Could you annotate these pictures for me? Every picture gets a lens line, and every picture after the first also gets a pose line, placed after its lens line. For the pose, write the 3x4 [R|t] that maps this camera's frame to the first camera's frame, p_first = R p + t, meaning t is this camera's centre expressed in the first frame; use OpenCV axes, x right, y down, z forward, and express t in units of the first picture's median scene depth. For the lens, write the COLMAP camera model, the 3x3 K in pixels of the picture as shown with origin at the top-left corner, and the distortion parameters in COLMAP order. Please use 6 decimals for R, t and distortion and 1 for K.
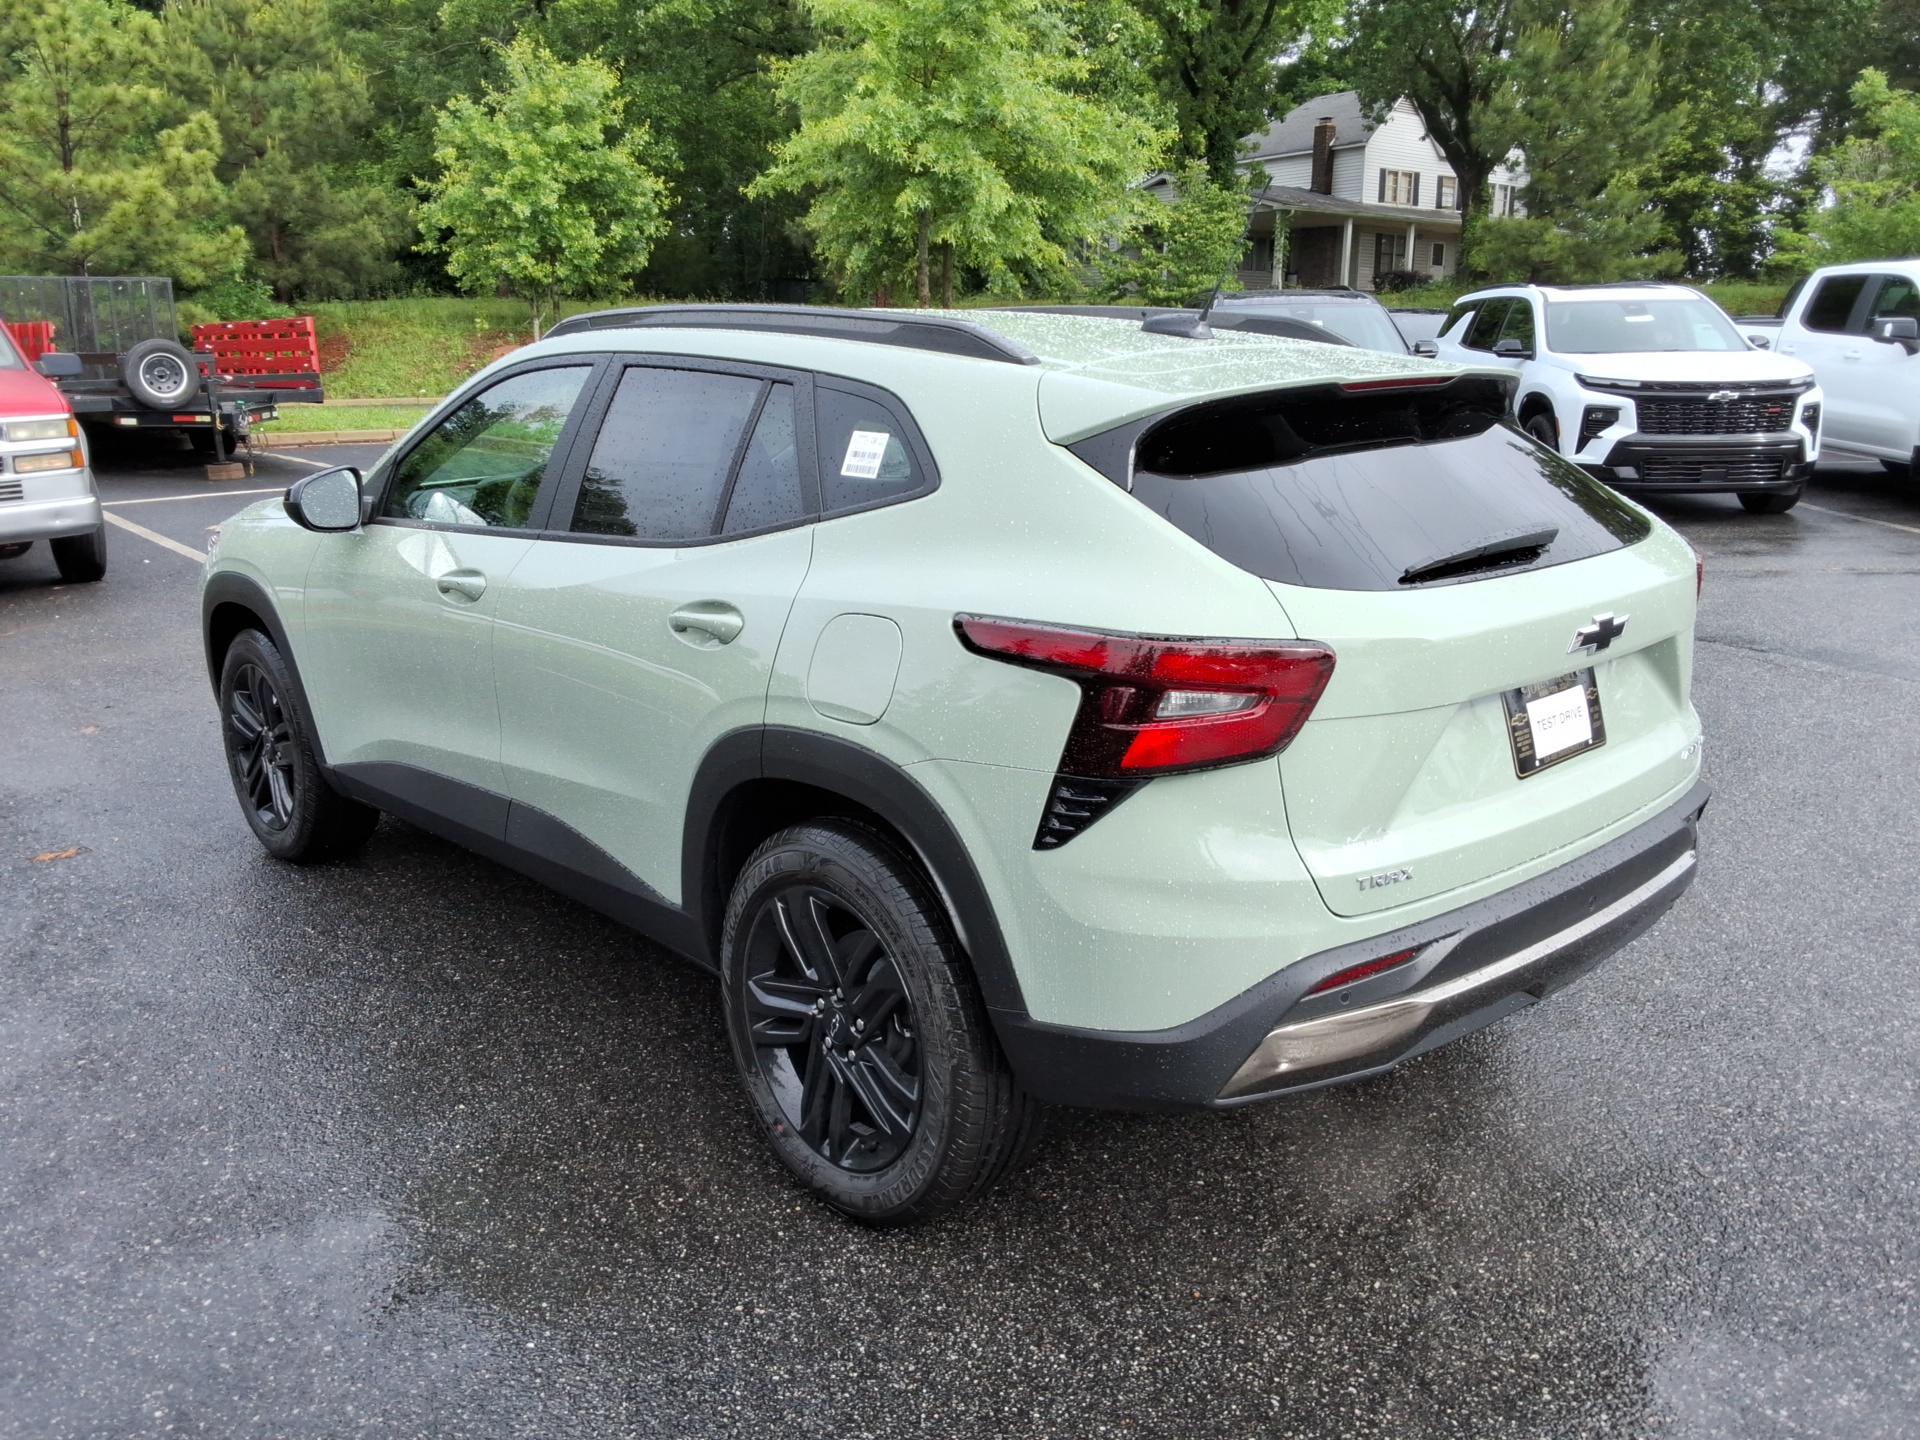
lens RADIAL K [[1568.1, 0, 990.9], [0, 1568.1, 715.1], [0, 0, 1]] dist [0.104848, -0.168152]
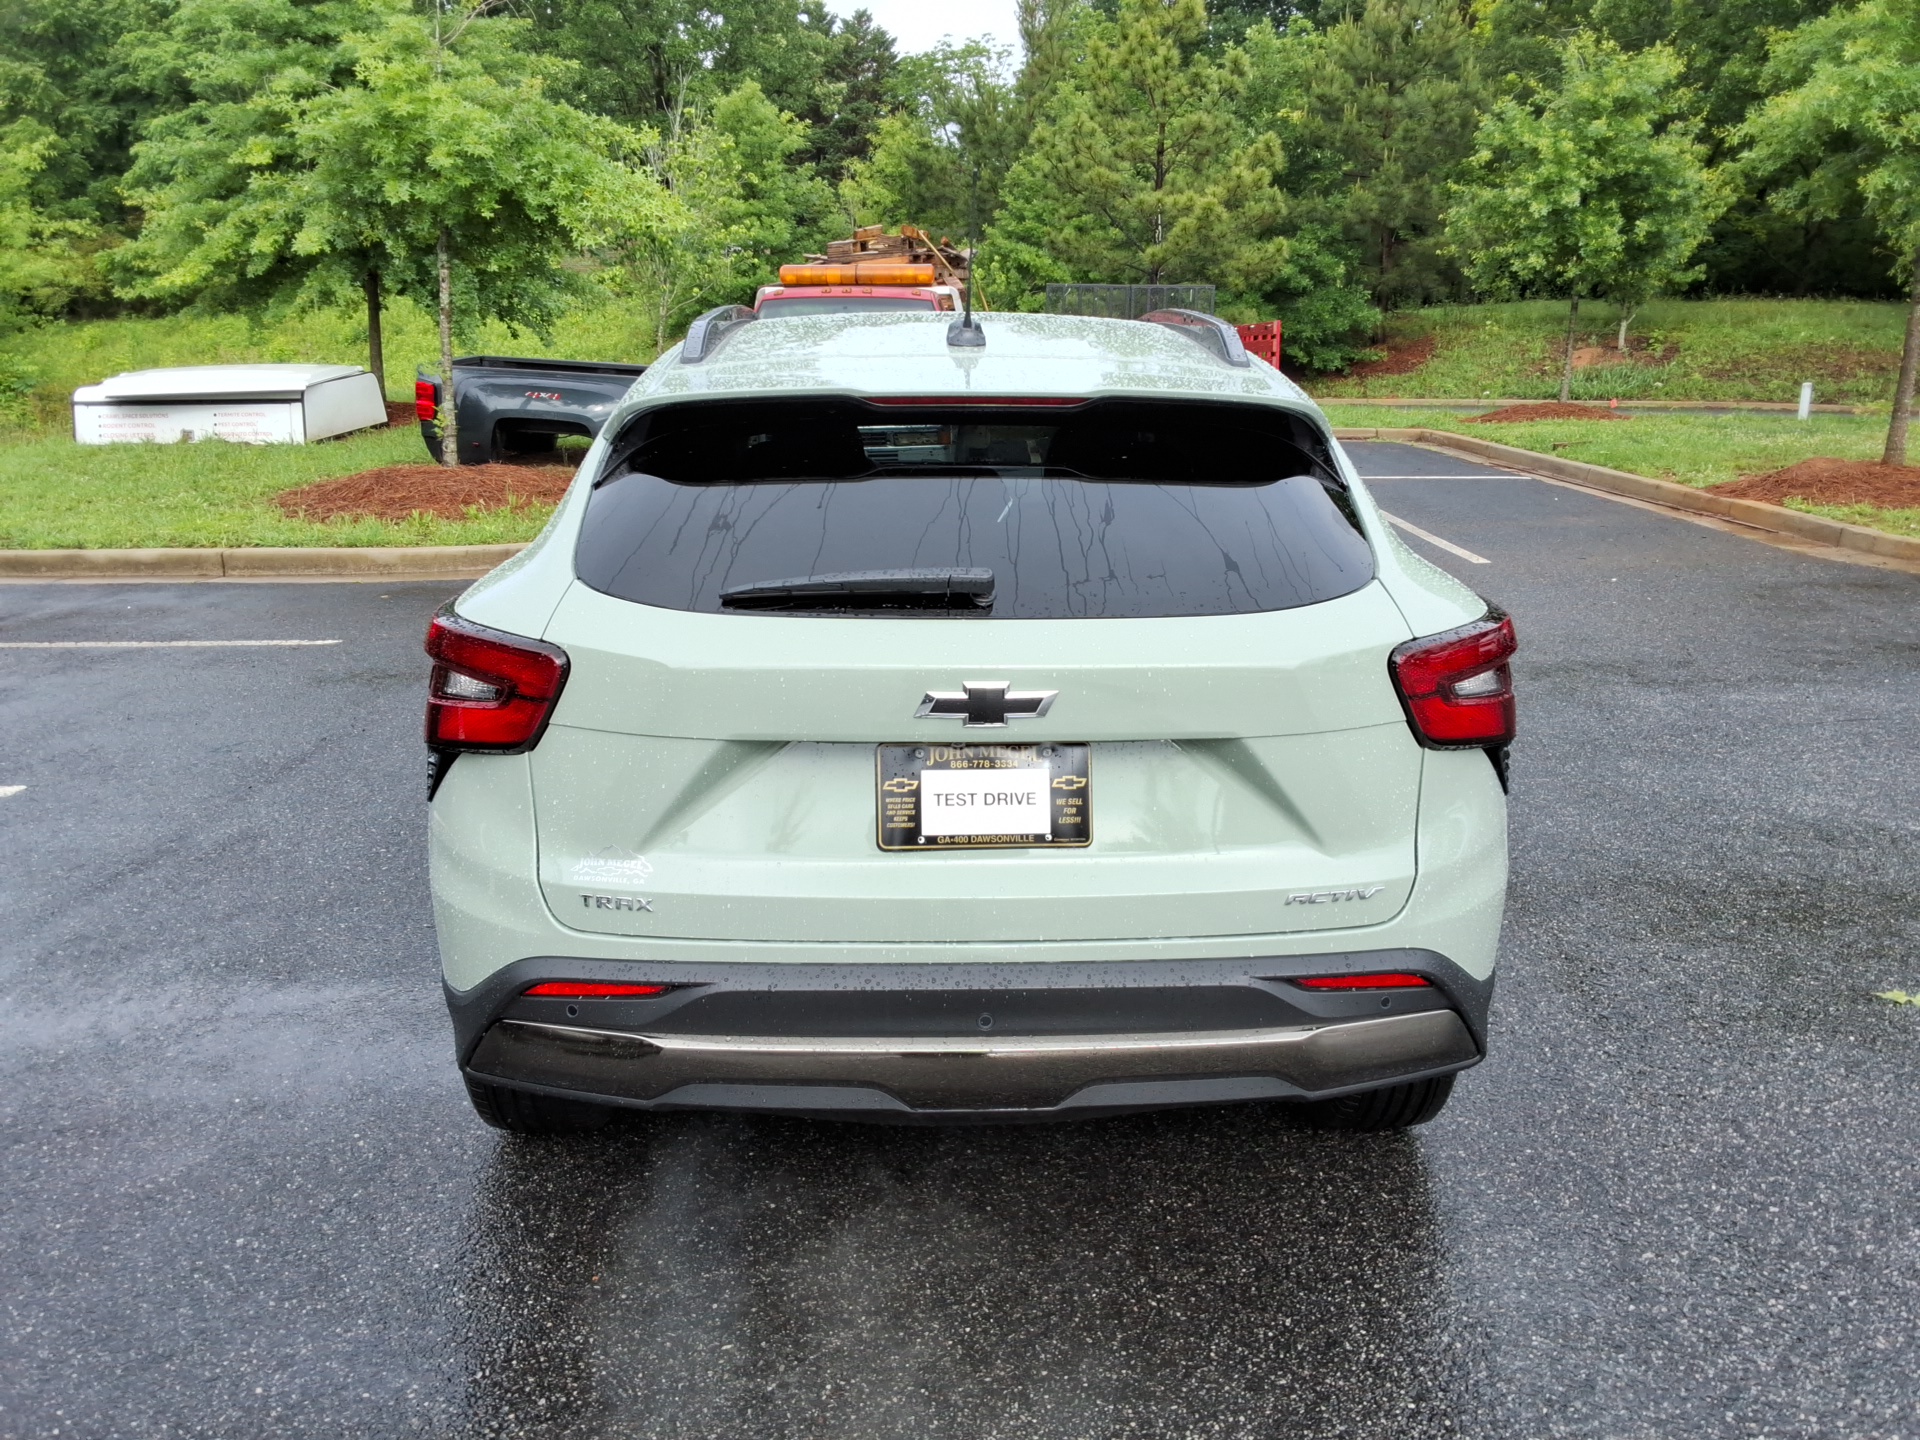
lens RADIAL K [[1561.6, 0, 976.6], [0, 1561.6, 712.0], [0, 0, 1]] dist [0.148947, -0.245320]
pose [[0.746737, 0.170004, -0.643026, 0.127136], [-0.172135, 0.983241, 0.060053, -0.013386], [0.642459, 0.065844, 0.763487, 0.049843]]
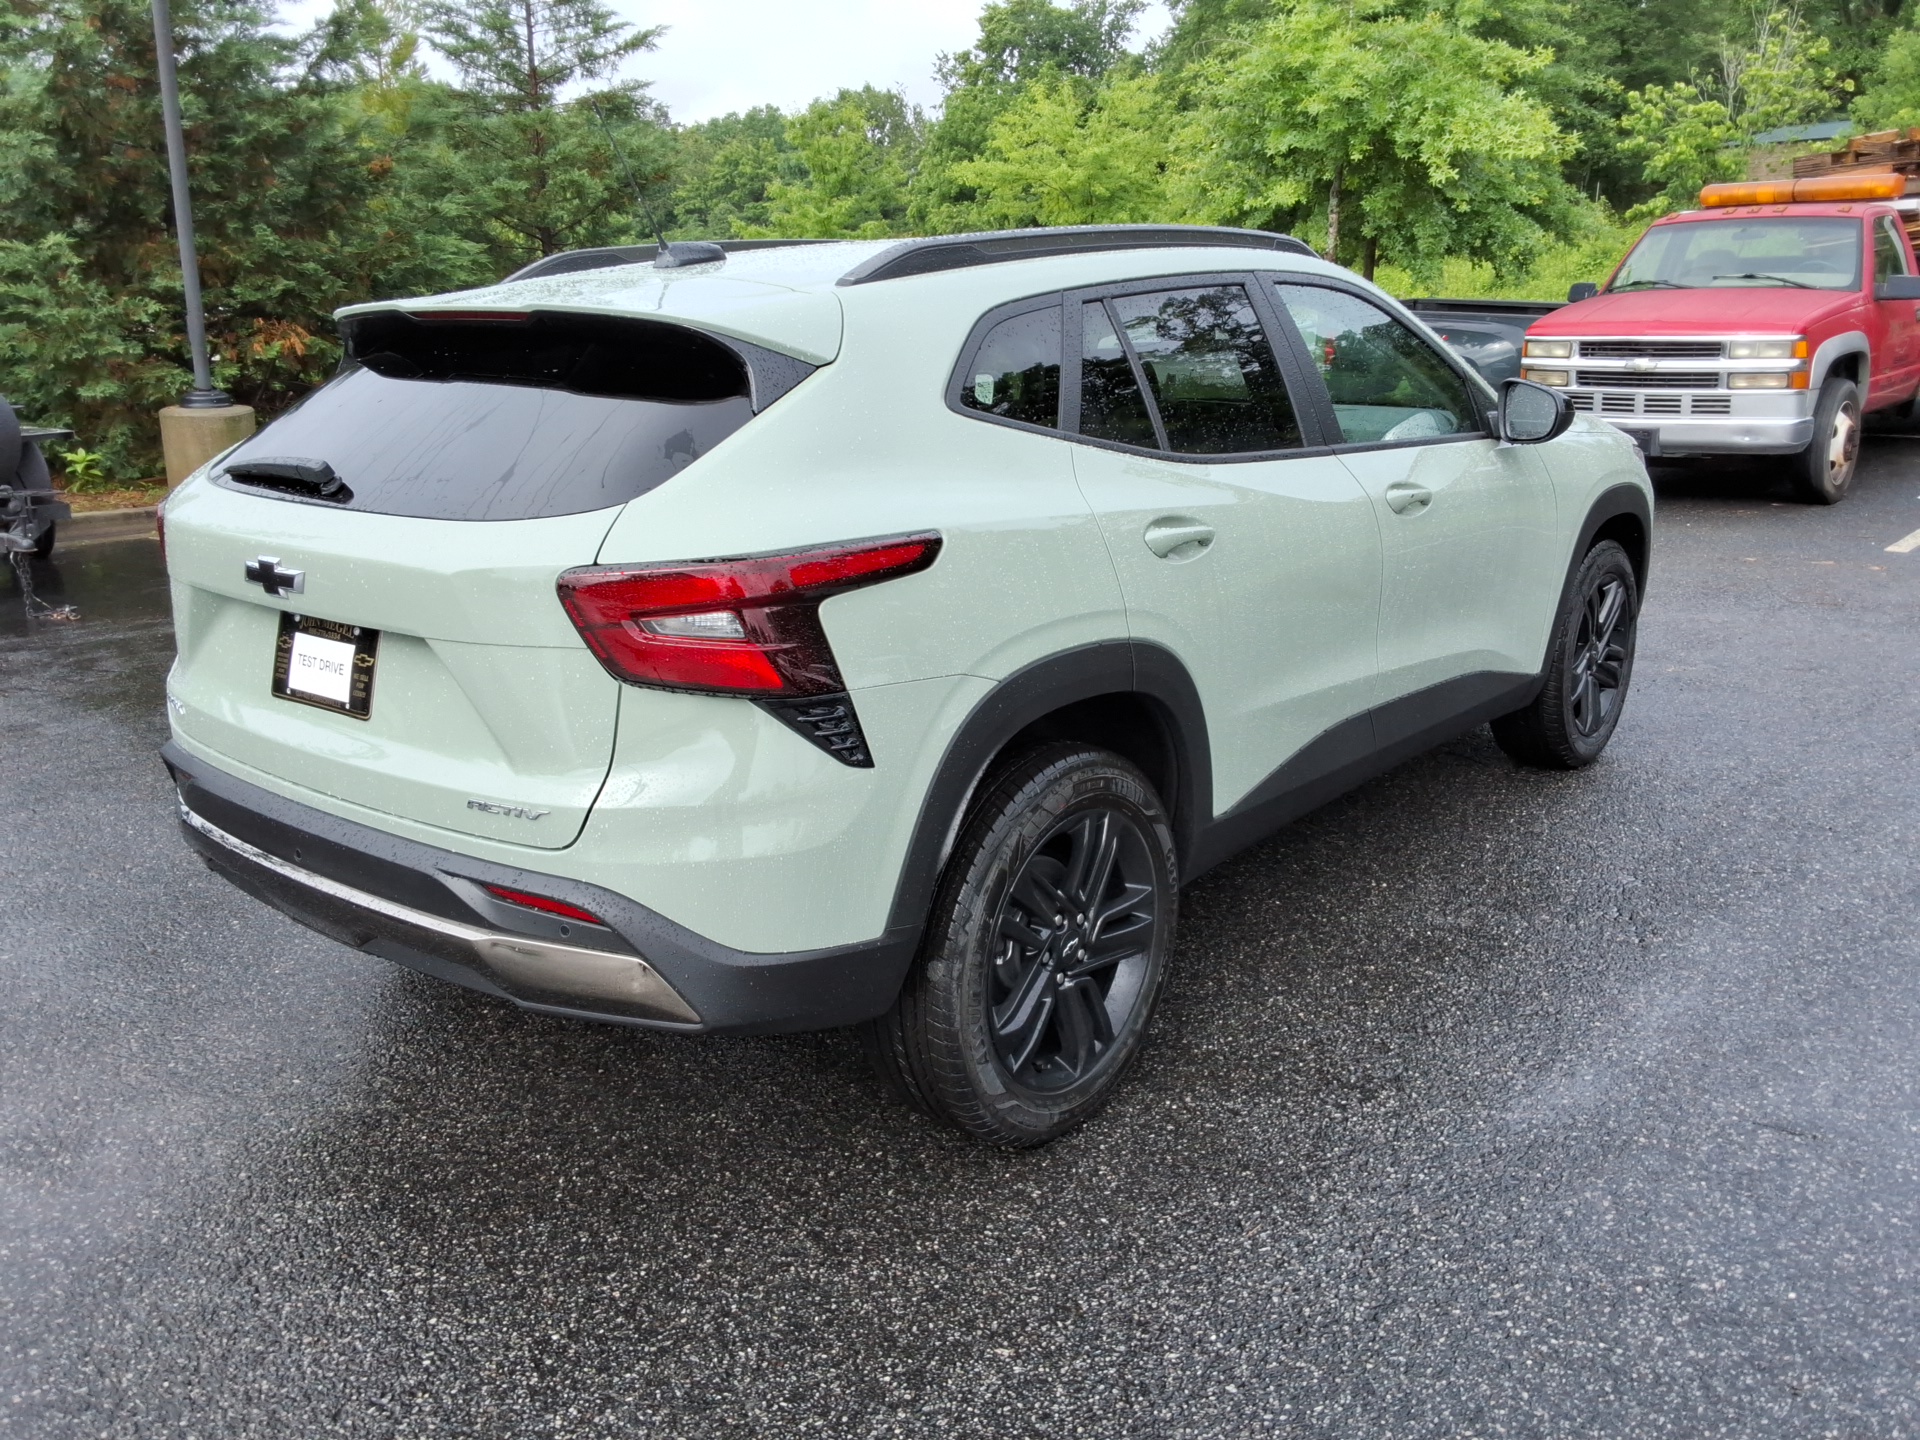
lens RADIAL K [[1561.6, 0, 976.6], [0, 1561.6, 712.0], [0, 0, 1]] dist [0.148947, -0.245320]
pose [[0.111077, 0.267389, -0.957165, 0.192764], [-0.223079, 0.945256, 0.238175, -0.041908], [0.968451, 0.187068, 0.164645, 0.176354]]
